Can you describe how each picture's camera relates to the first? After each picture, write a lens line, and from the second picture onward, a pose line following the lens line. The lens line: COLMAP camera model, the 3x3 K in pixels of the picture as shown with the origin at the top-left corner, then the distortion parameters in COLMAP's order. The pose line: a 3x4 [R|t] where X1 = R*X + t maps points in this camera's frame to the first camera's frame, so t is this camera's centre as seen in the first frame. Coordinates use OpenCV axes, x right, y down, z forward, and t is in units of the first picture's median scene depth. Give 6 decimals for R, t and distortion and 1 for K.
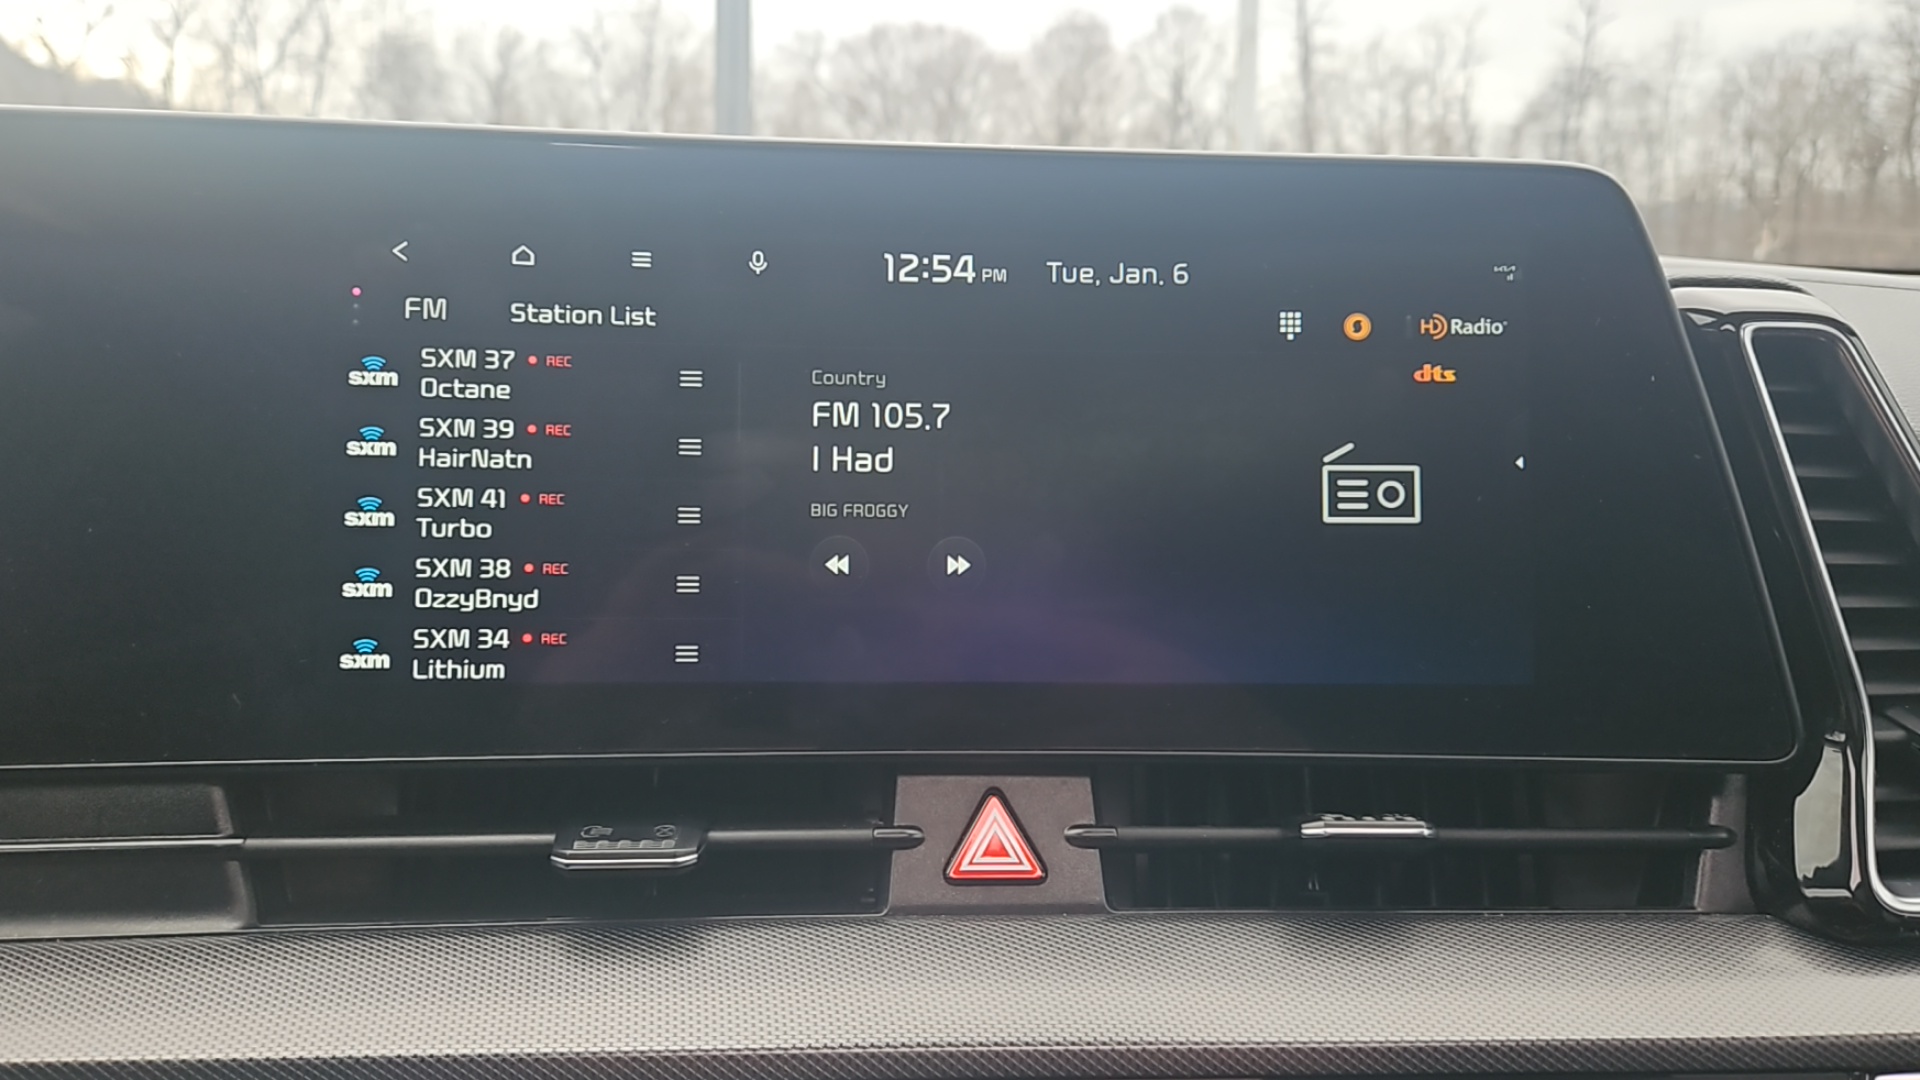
lens RADIAL K [[1424.6, 0, 964.4], [0, 1424.6, 535.5], [0, 0, 1]] dist [0.036288, -0.040695]
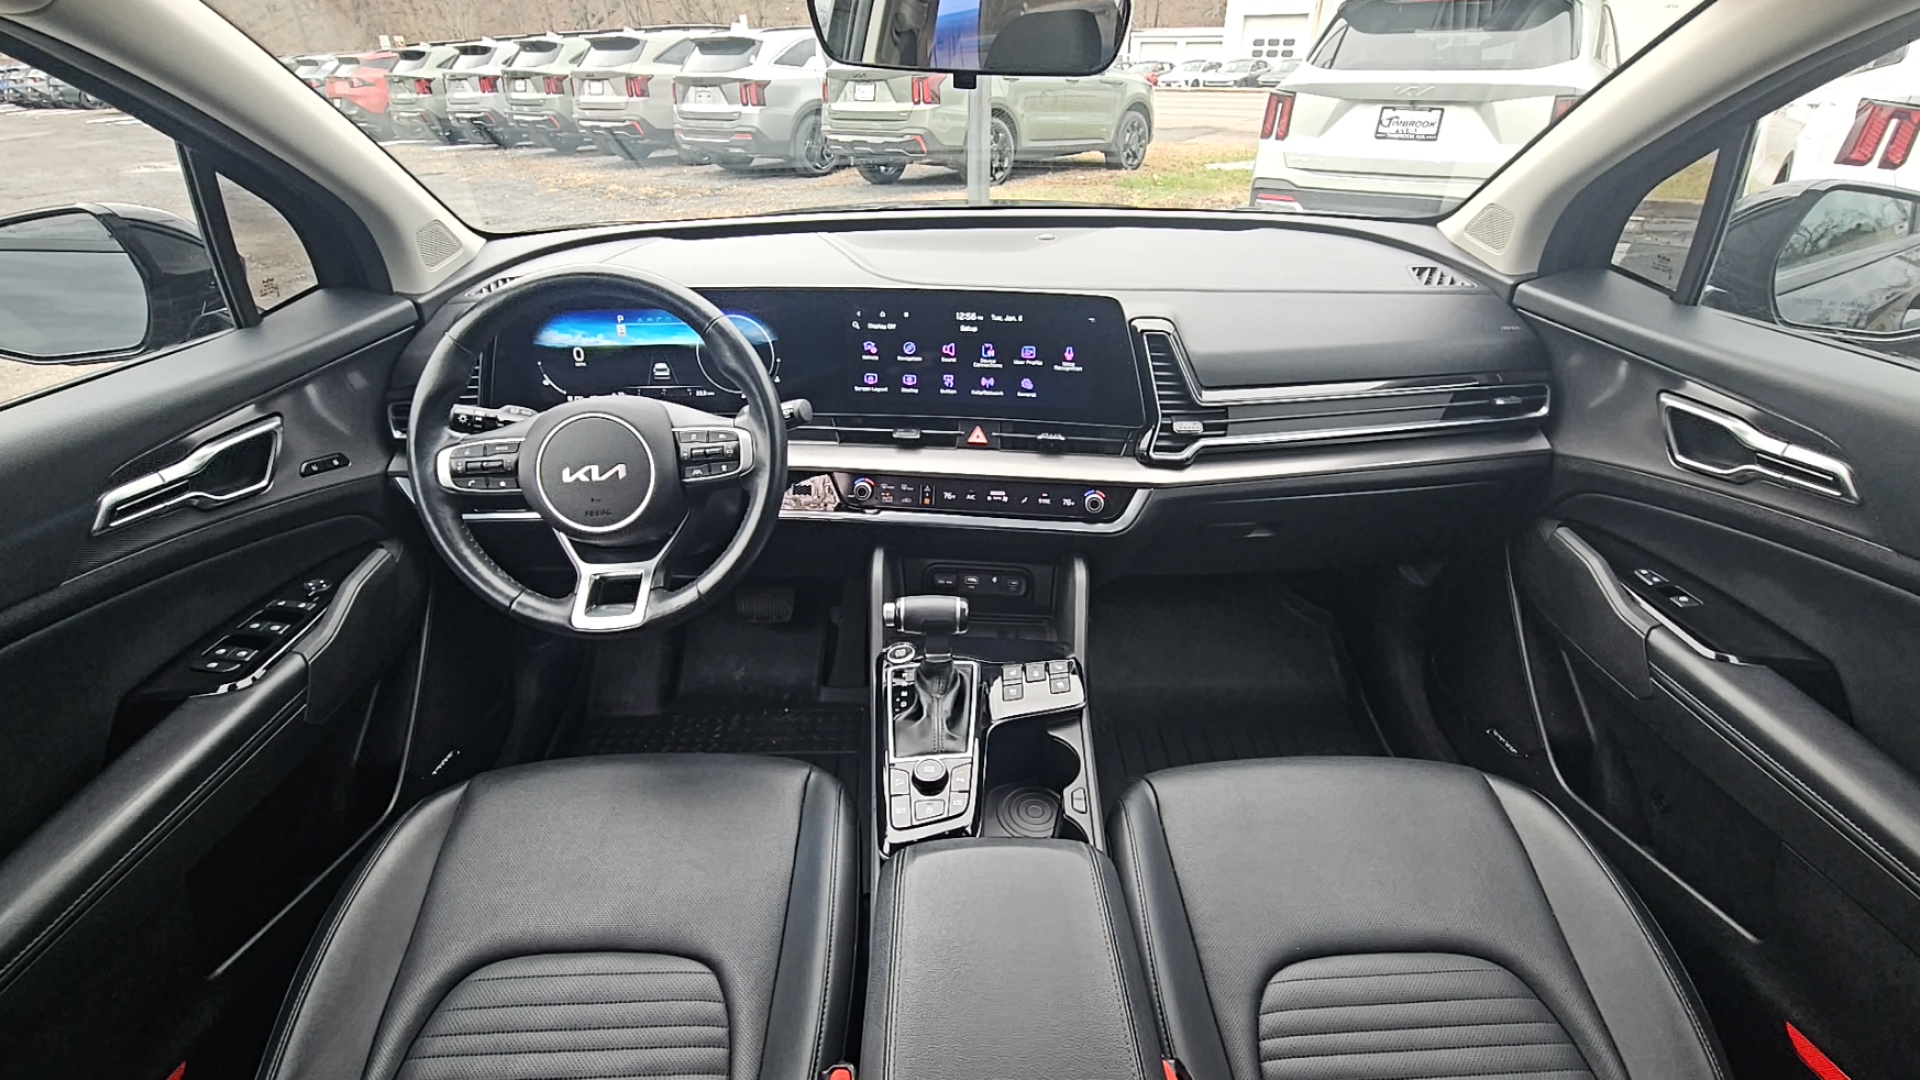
lens RADIAL K [[862.2, 0, 947.3], [0, 862.2, 549.2], [0, 0, 1]] dist [0.014076, -0.008080]
pose [[0.980878, 0.076623, -0.178904, 0.473437], [0.006984, 0.904788, 0.425805, -0.692938], [0.194496, -0.418913, 0.886952, -1.818685]]
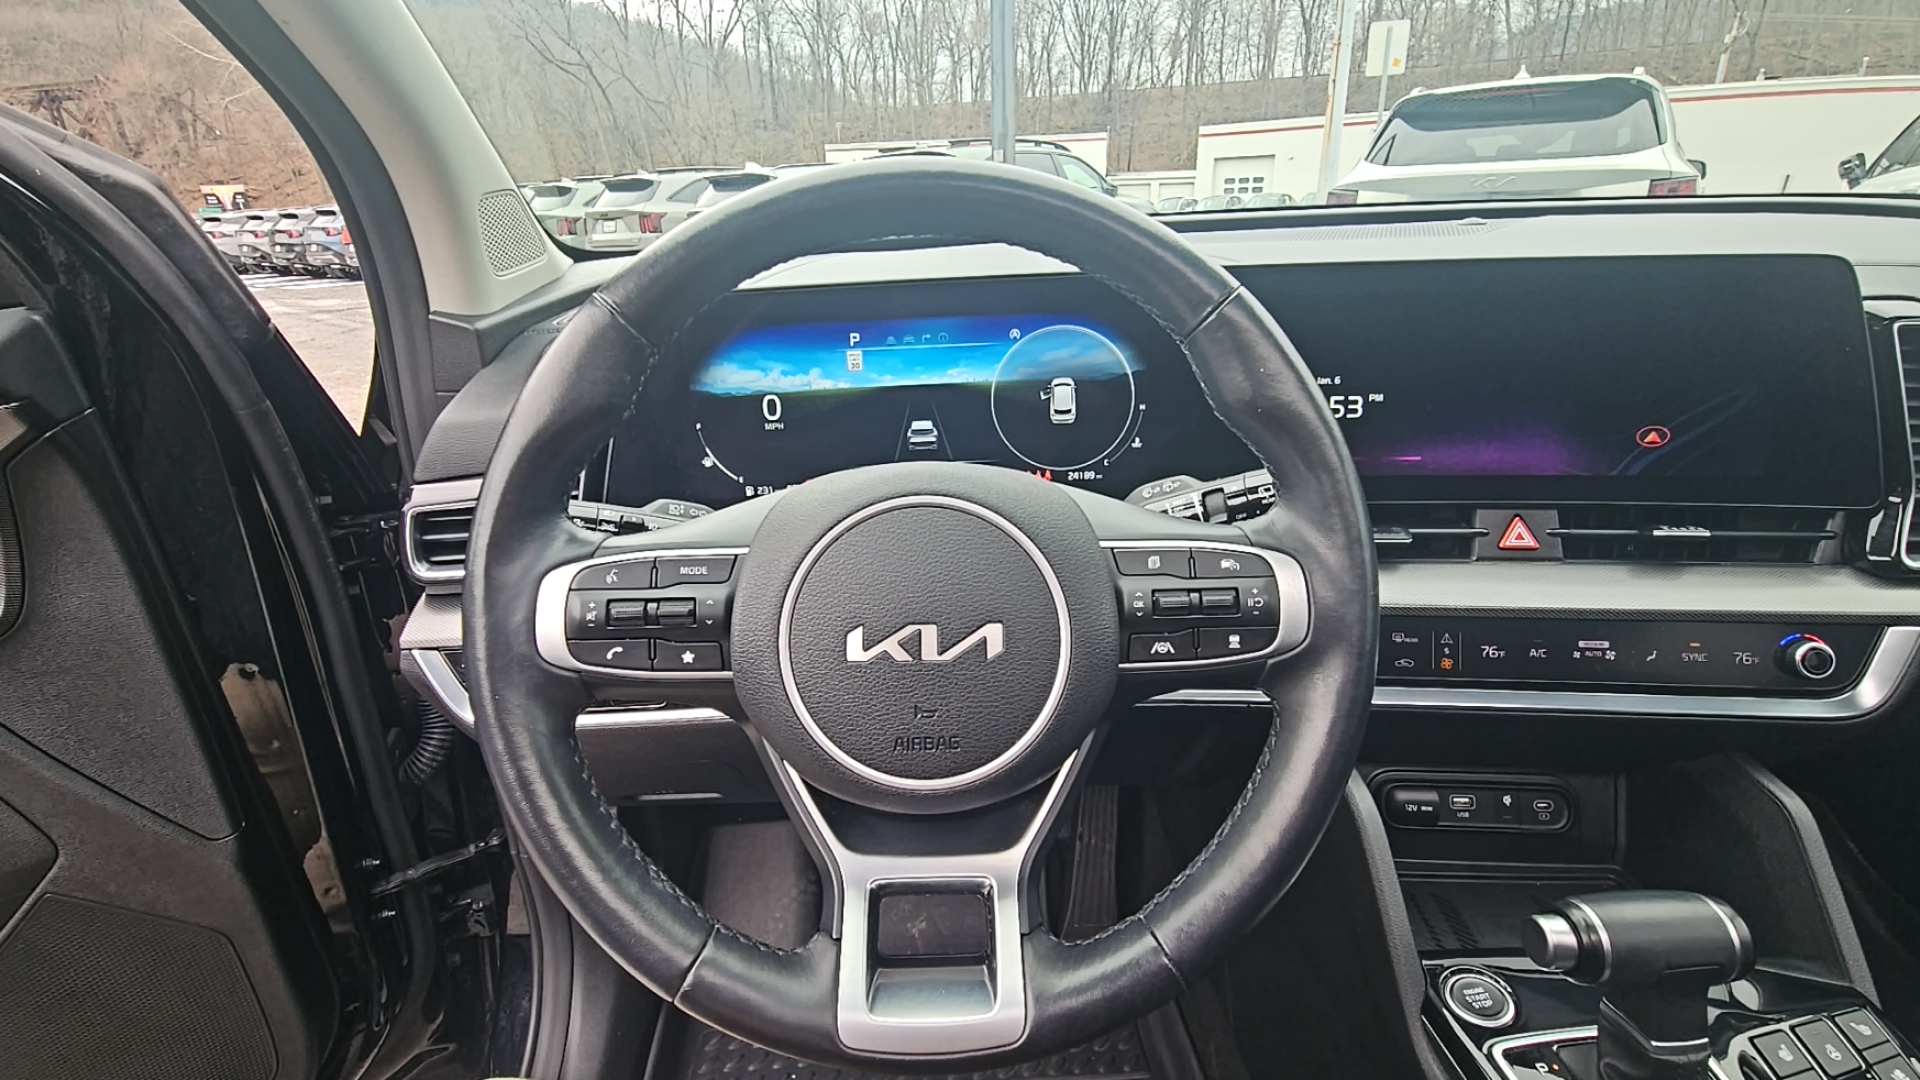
lens RADIAL K [[862.2, 0, 955.0], [0, 862.2, 530.5], [0, 0, 1]] dist [0.014076, -0.008080]
pose [[0.985682, 0.015821, -0.167871, -0.723323], [0.031750, 0.960363, 0.276938, -0.264367], [0.165599, -0.278303, 0.946110, -0.677342]]
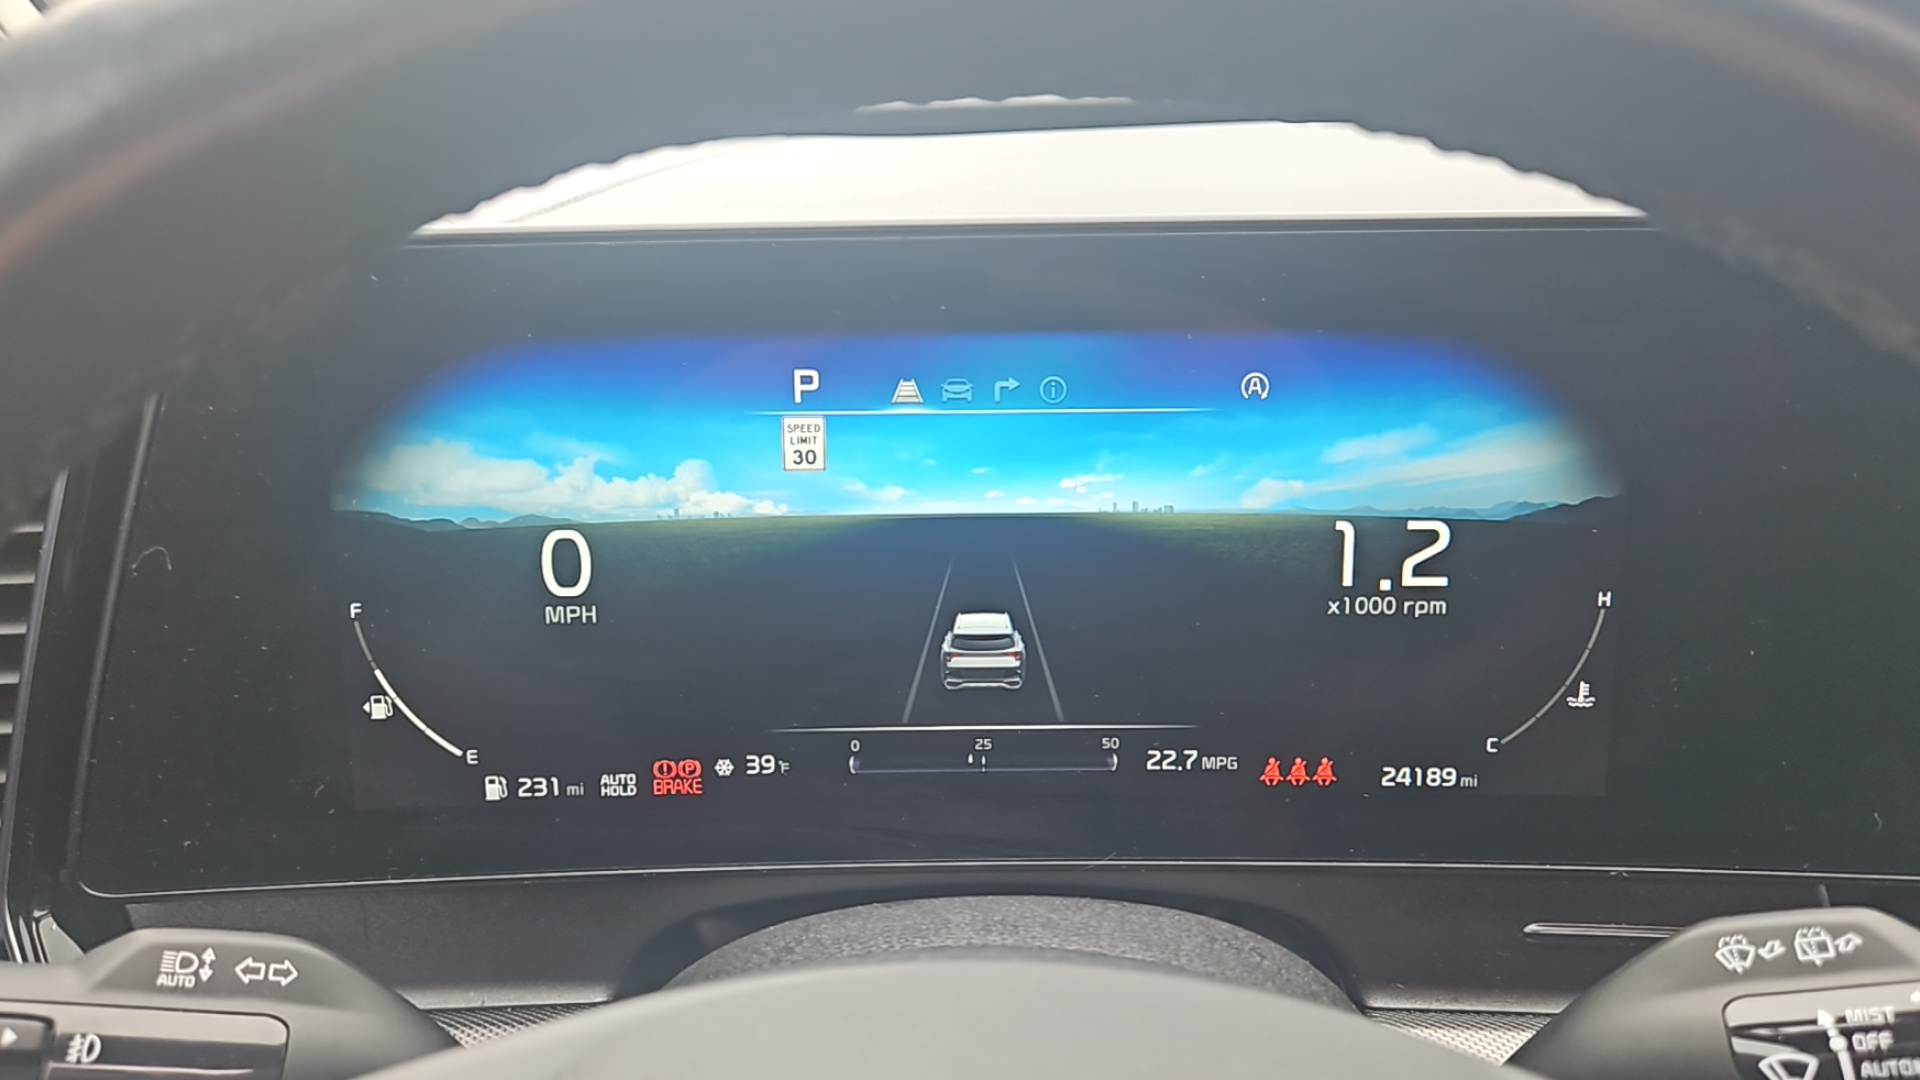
lens RADIAL K [[1424.6, 0, 955.8], [0, 1424.6, 548.8], [0, 0, 1]] dist [0.036288, -0.040695]
pose [[0.983887, 0.045023, -0.173032, -0.905323], [-0.003378, 0.972283, 0.233781, -0.282020], [0.178762, -0.229430, 0.956769, -0.039848]]
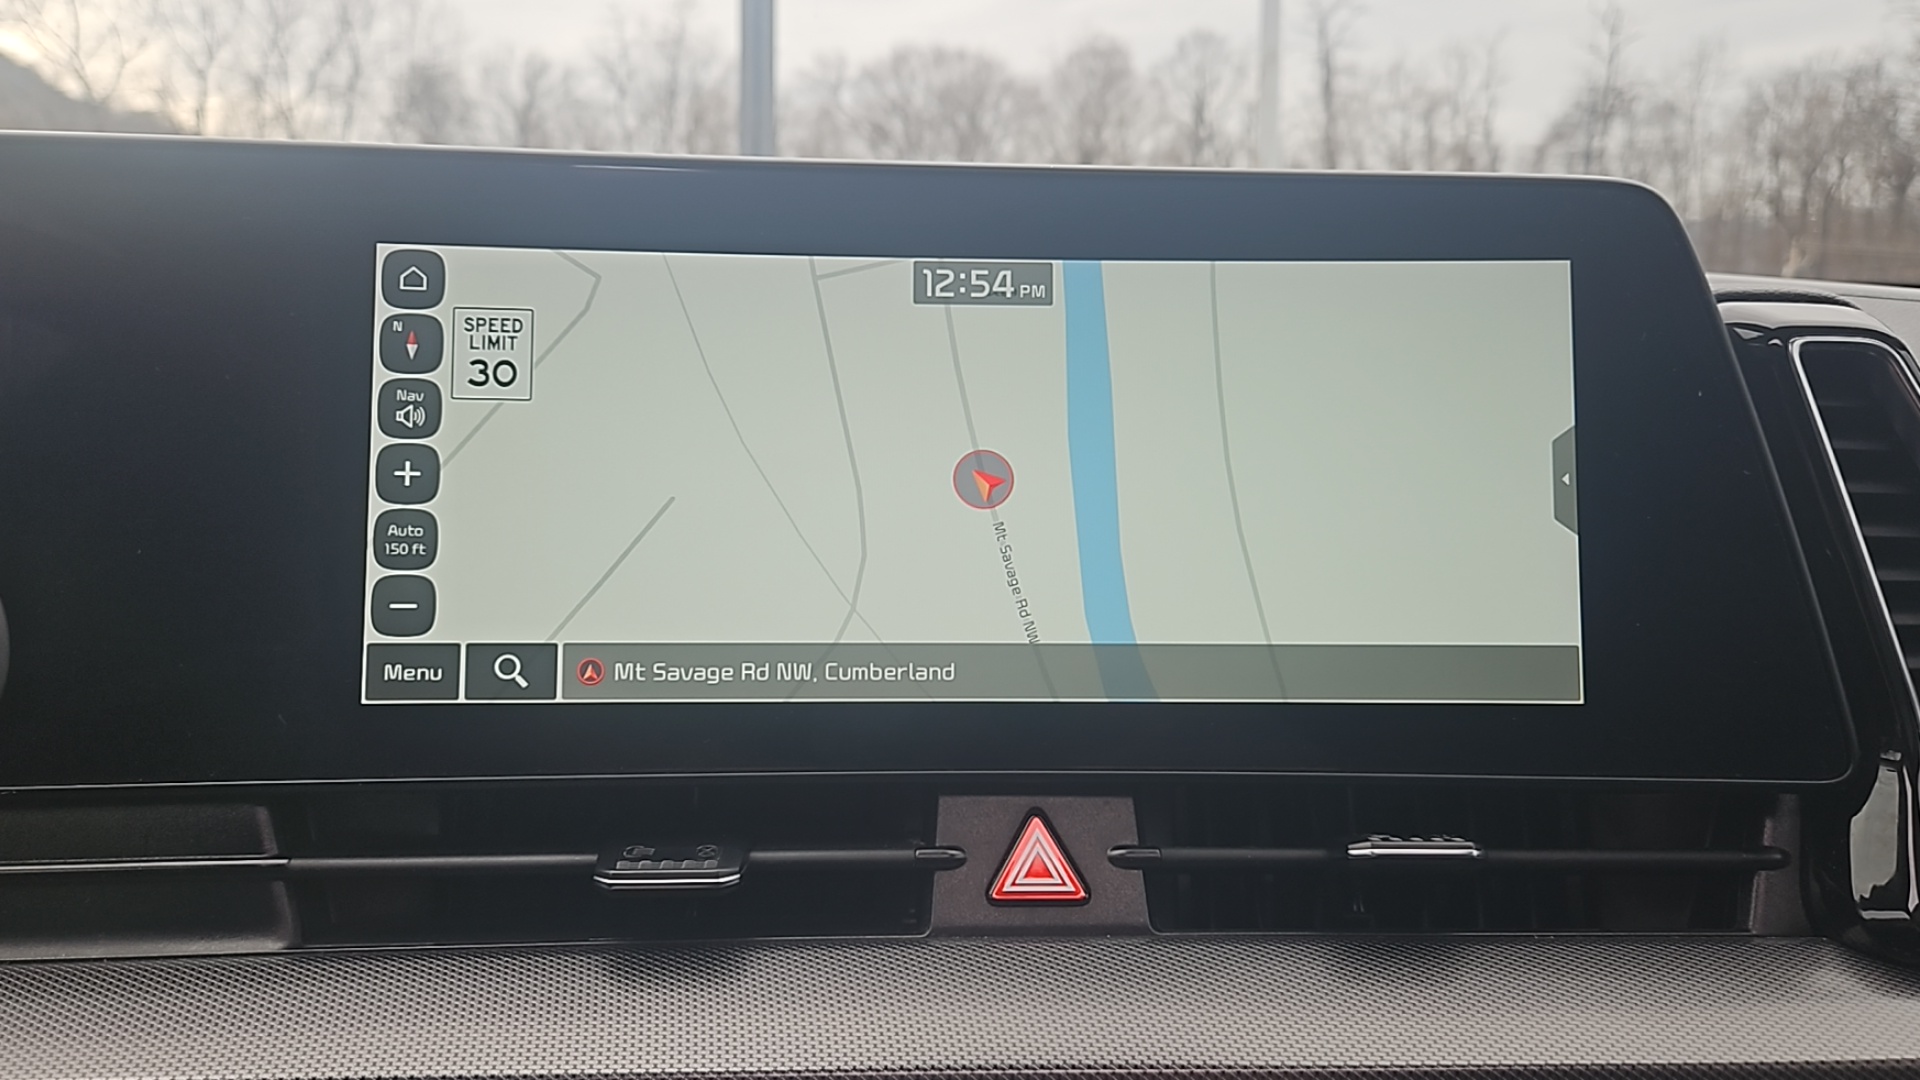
lens RADIAL K [[1424.6, 0, 963.4], [0, 1424.6, 537.7], [0, 0, 1]] dist [0.036288, -0.040695]
pose [[0.999857, -0.003278, -0.016565, -0.012630], [0.003039, 0.999891, -0.014418, 0.002656], [0.016610, 0.014366, 0.999759, 0.002438]]
